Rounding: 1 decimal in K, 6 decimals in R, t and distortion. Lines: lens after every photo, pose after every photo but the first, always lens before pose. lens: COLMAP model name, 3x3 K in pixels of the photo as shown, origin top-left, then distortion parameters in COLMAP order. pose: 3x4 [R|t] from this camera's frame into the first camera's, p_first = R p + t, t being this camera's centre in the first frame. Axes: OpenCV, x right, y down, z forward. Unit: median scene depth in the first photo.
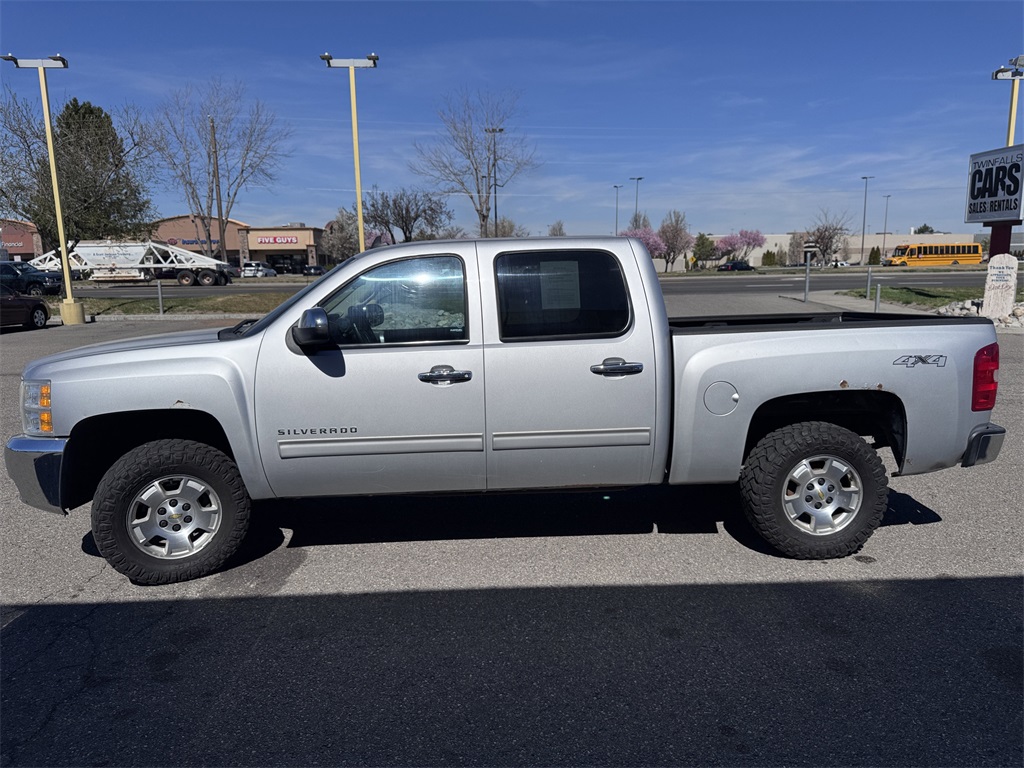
lens RADIAL K [[730.2, 0, 501.1], [0, 730.2, 402.2], [0, 0, 1]] dist [0.004931, -0.020445]
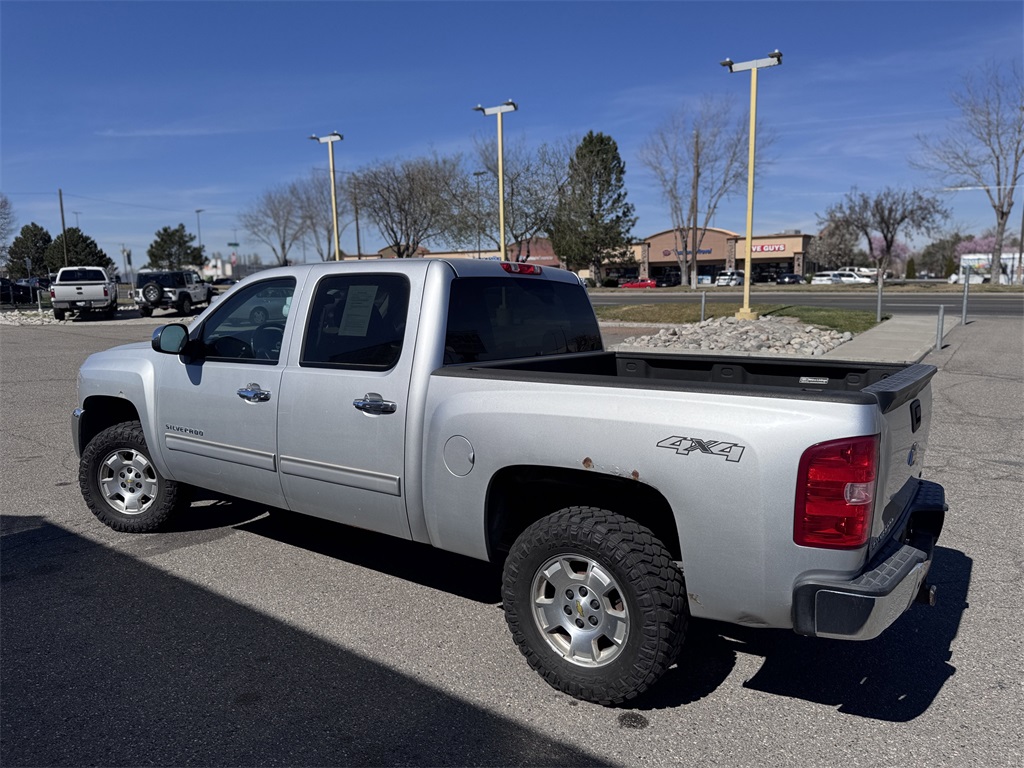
lens RADIAL K [[720.8, 0, 549.7], [0, 720.8, 403.8], [0, 0, 1]] dist [0.094160, -0.132257]
pose [[0.778663, 0.109461, -0.617821, 0.190790], [-0.113103, 0.993022, 0.033387, -0.022153], [0.617164, 0.043880, 0.785610, 0.091635]]
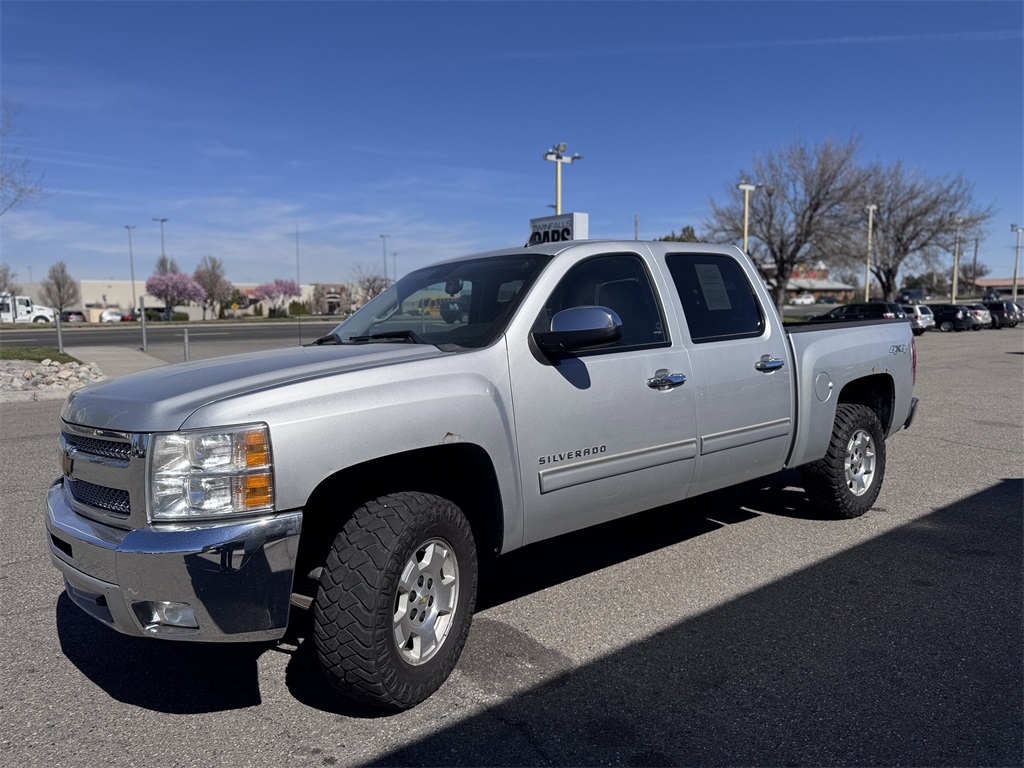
lens RADIAL K [[744.5, 0, 513.7], [0, 744.5, 391.2], [0, 0, 1]] dist [0.028990, -0.035560]
pose [[0.782794, -0.060062, 0.619375, -0.171742], [0.113180, 0.992472, -0.046800, 0.000055], [-0.611901, 0.106735, 0.783699, 0.076457]]
